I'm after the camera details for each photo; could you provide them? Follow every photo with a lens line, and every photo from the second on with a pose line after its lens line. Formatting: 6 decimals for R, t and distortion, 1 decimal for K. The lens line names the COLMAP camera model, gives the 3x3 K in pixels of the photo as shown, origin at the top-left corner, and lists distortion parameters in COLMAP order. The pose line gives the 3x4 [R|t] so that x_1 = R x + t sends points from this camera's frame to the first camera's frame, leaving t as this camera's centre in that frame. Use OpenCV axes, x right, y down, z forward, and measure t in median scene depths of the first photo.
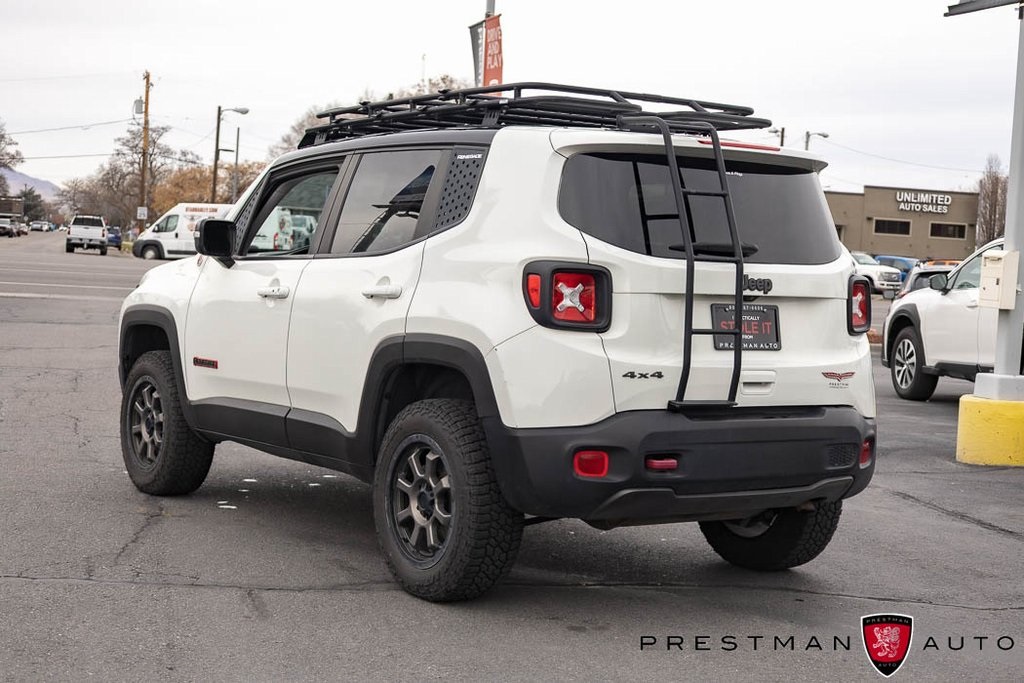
lens RADIAL K [[1644.7, 0, 511.9], [0, 1644.7, 341.3], [0, 0, 1]] dist [0.040178, 0.000000]
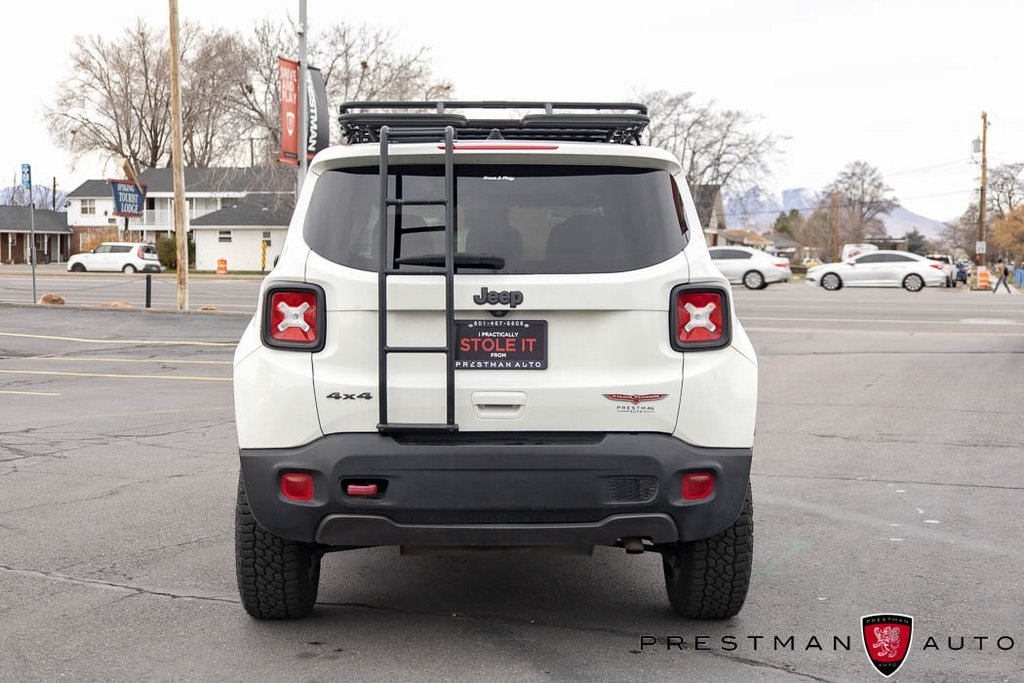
lens RADIAL K [[1522.3, 0, 514.0], [0, 1522.3, 342.5], [0, 0, 1]] dist [0.056550, 0.000000]
pose [[0.831317, -0.017698, -0.555517, 0.621711], [0.006987, 0.999747, -0.021394, 0.008485], [0.555755, 0.013904, 0.831230, 0.299401]]
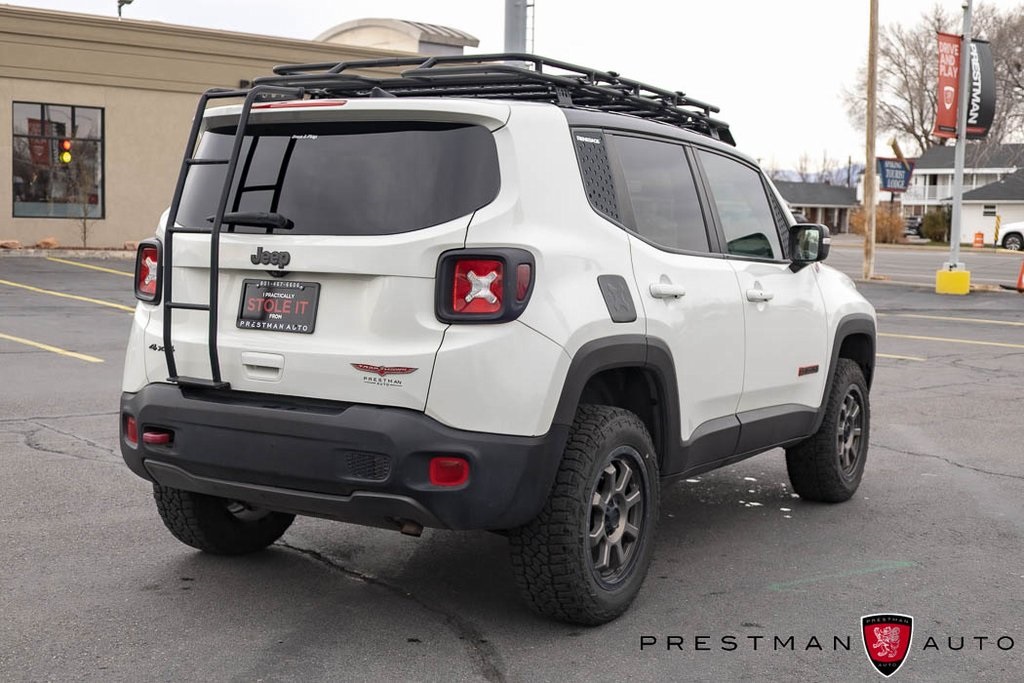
lens RADIAL K [[1384.8, 0, 509.7], [0, 1384.8, 339.6], [0, 0, 1]] dist [0.031789, 0.000000]
pose [[0.383365, 0.035142, -0.922928, 0.896812], [-0.054119, 0.998414, 0.015537, -0.008712], [0.922010, 0.043992, 0.384659, 0.825579]]
